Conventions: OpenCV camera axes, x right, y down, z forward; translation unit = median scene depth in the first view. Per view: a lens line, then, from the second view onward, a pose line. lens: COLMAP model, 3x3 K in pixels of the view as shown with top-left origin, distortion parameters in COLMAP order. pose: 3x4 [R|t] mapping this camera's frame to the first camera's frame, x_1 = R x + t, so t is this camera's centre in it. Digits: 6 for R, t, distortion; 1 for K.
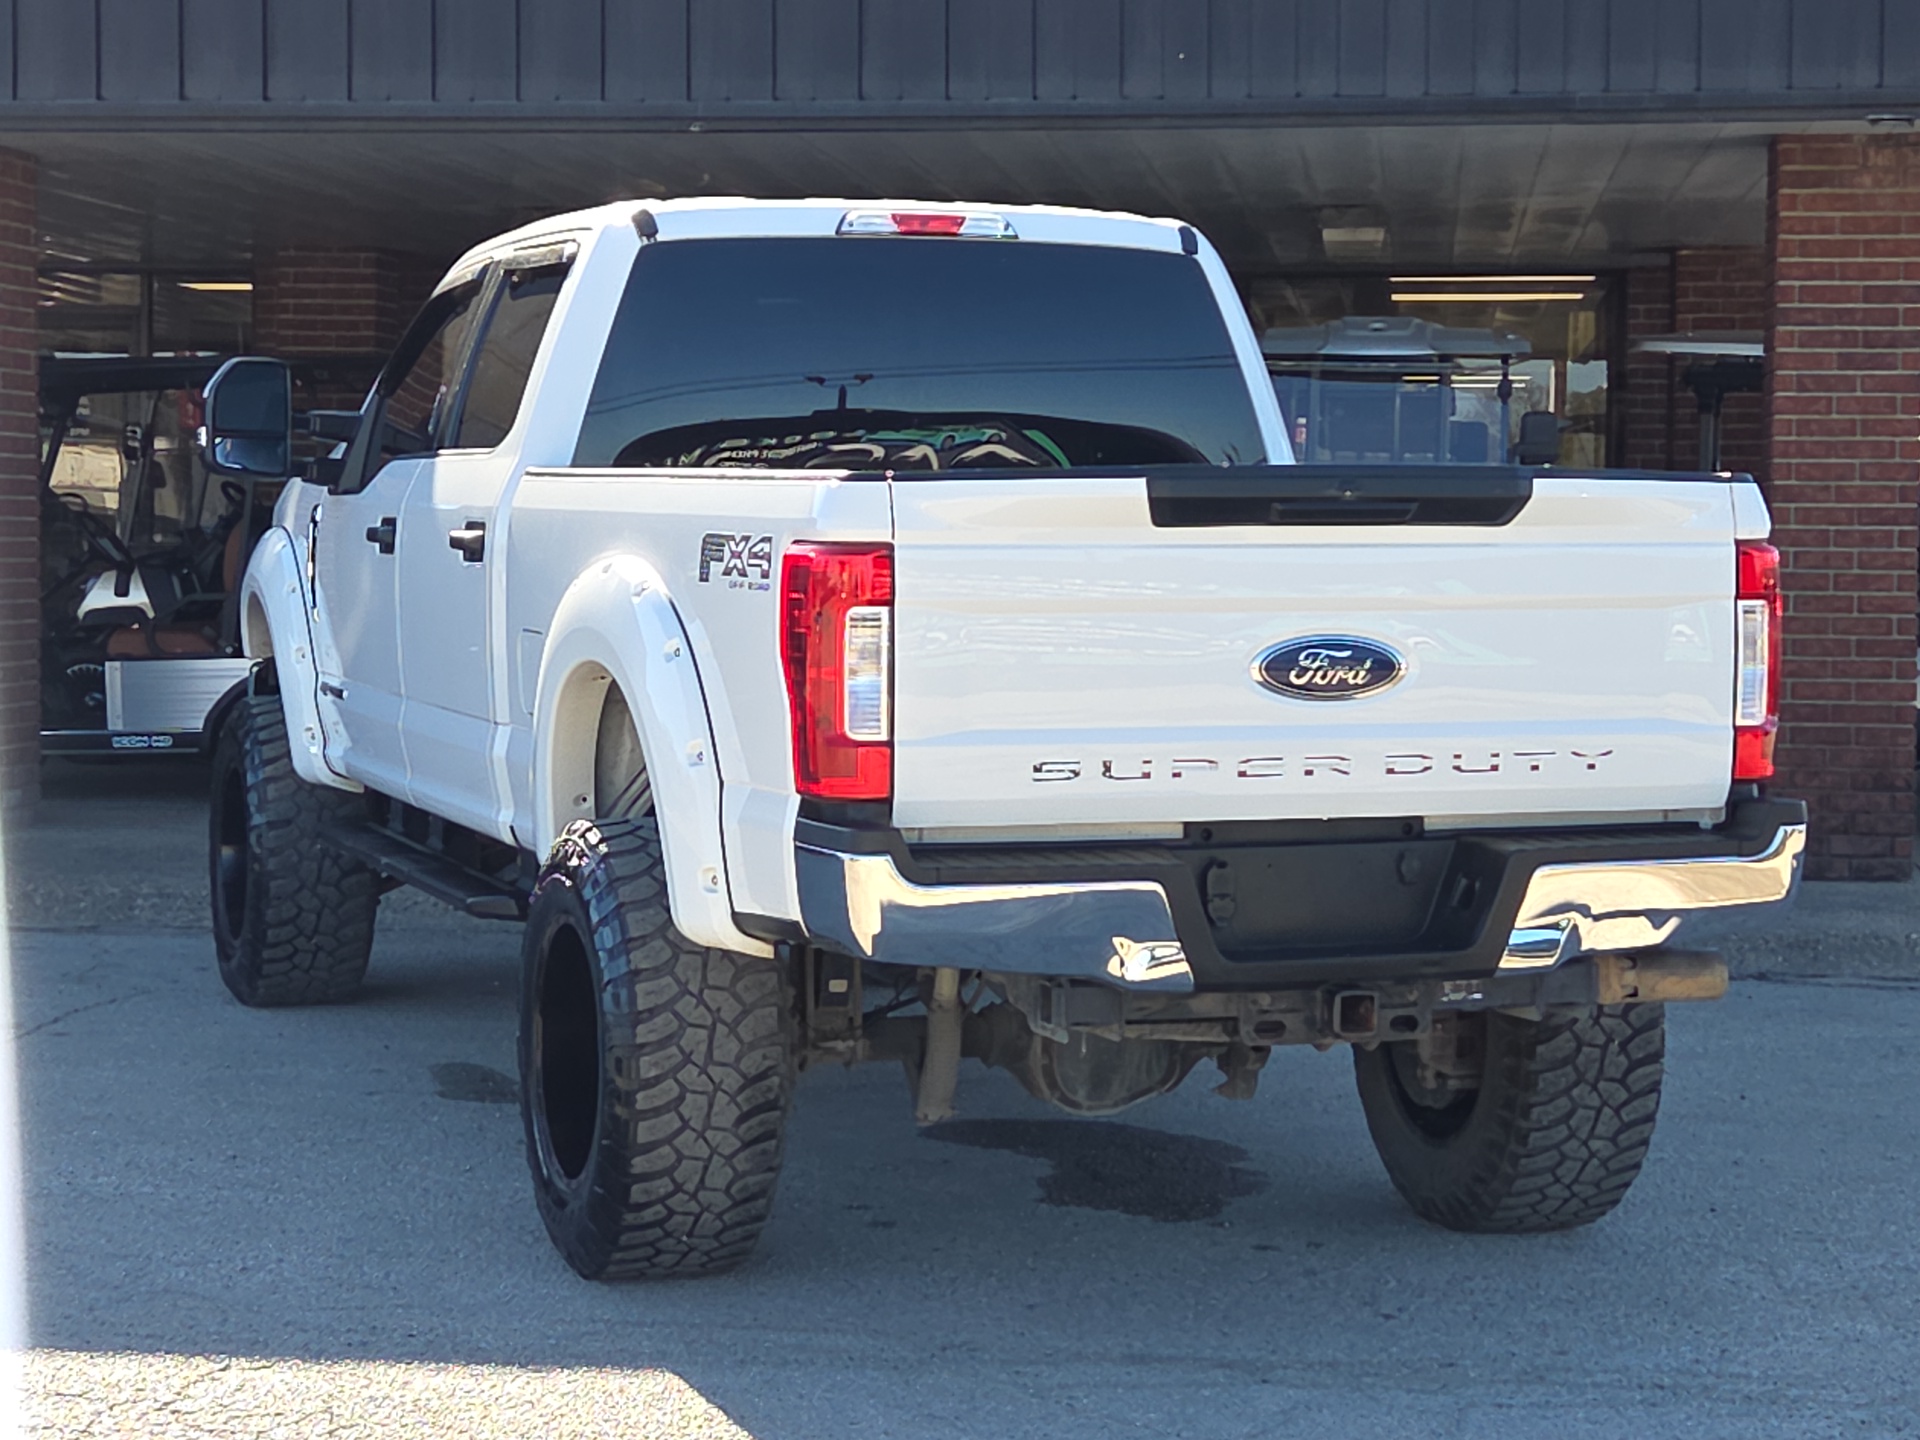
lens RADIAL K [[4163.7, 0, 960.0], [0, 4163.7, 720.0], [0, 0, 1]] dist [0.161275, -0.416288]
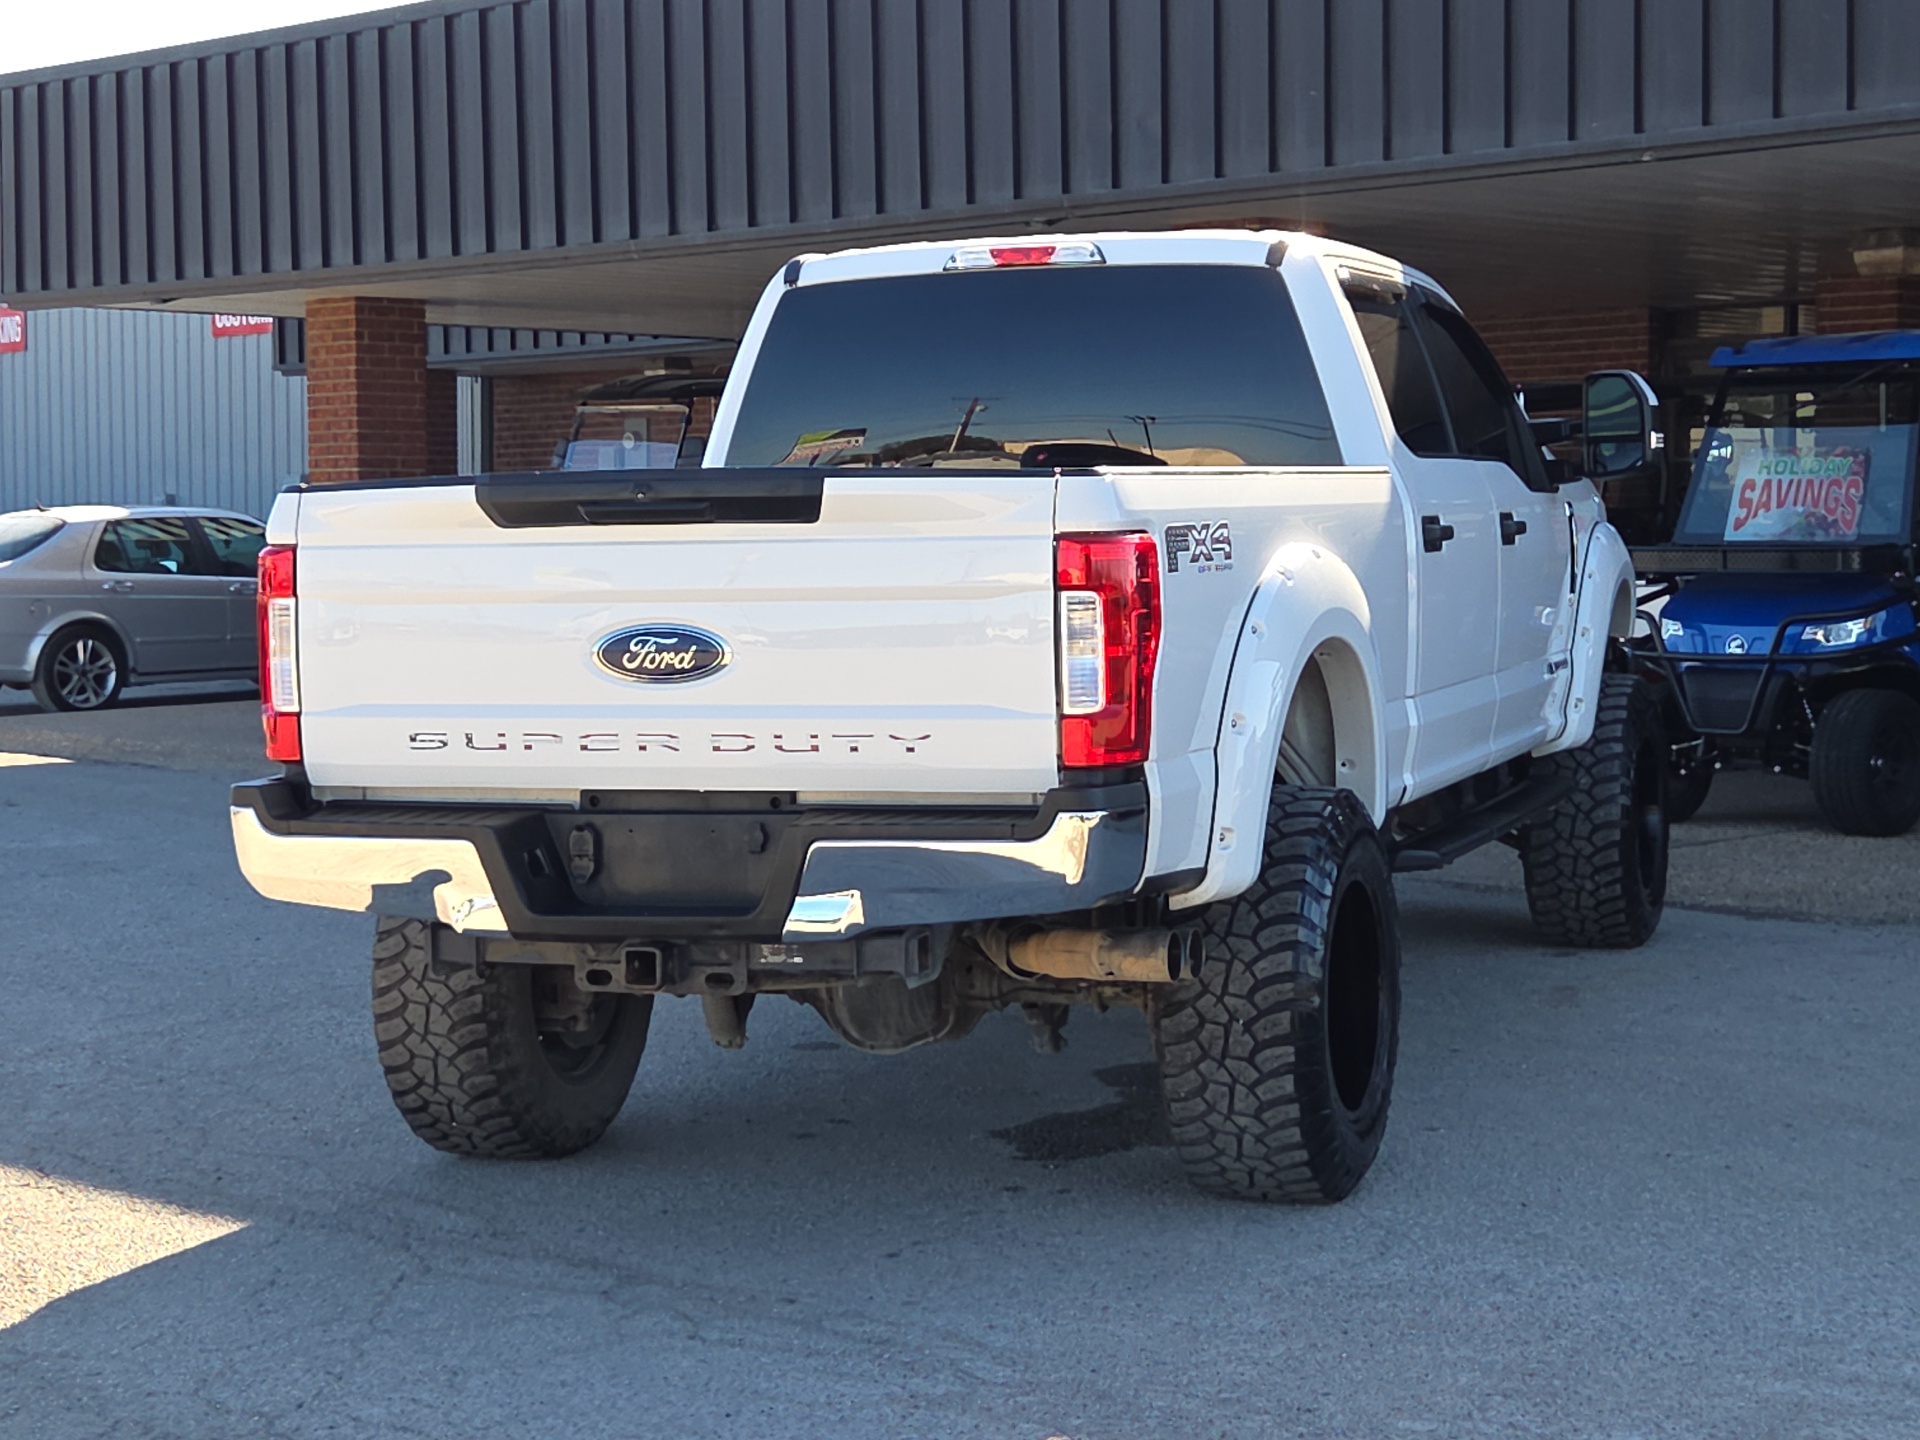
lens RADIAL K [[3481.8, 0, 960.0], [0, 3481.8, 720.0], [0, 0, 1]] dist [0.145925, -0.283488]
pose [[0.779010, 0.020320, -0.626683, 0.685956], [-0.014756, 0.999792, 0.014075, -0.008599], [0.626838, -0.001717, 0.779148, 0.311913]]
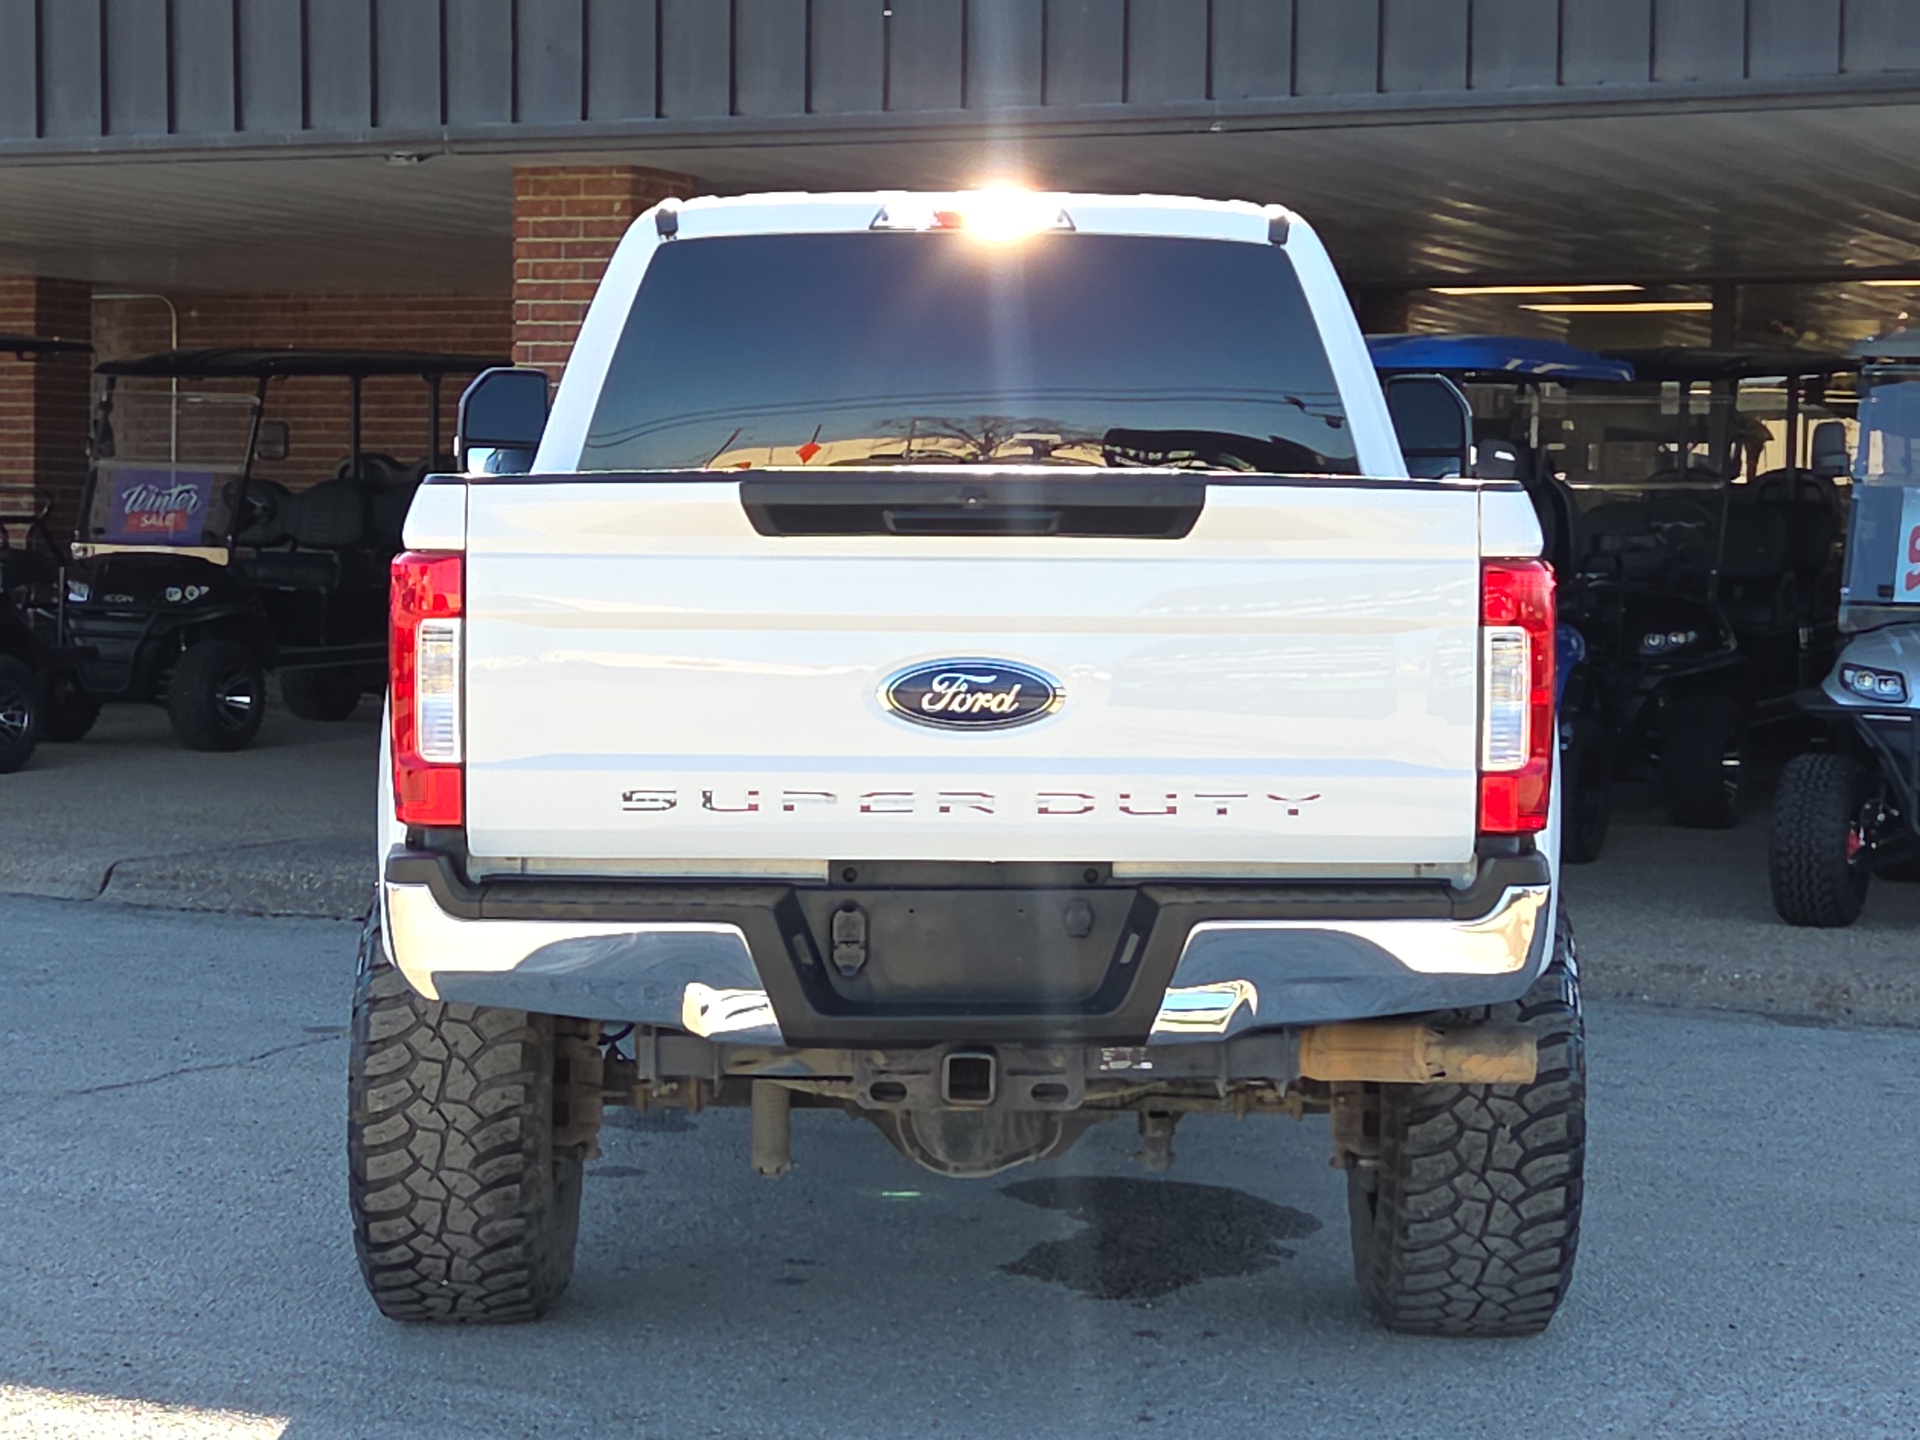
lens RADIAL K [[4163.7, 0, 960.0], [0, 4163.7, 720.0], [0, 0, 1]] dist [0.161275, -0.416288]
pose [[0.945296, 0.020704, -0.325556, 0.357865], [-0.022546, 0.999744, -0.001887, -0.004894], [0.325433, 0.009123, 0.945521, 0.138174]]
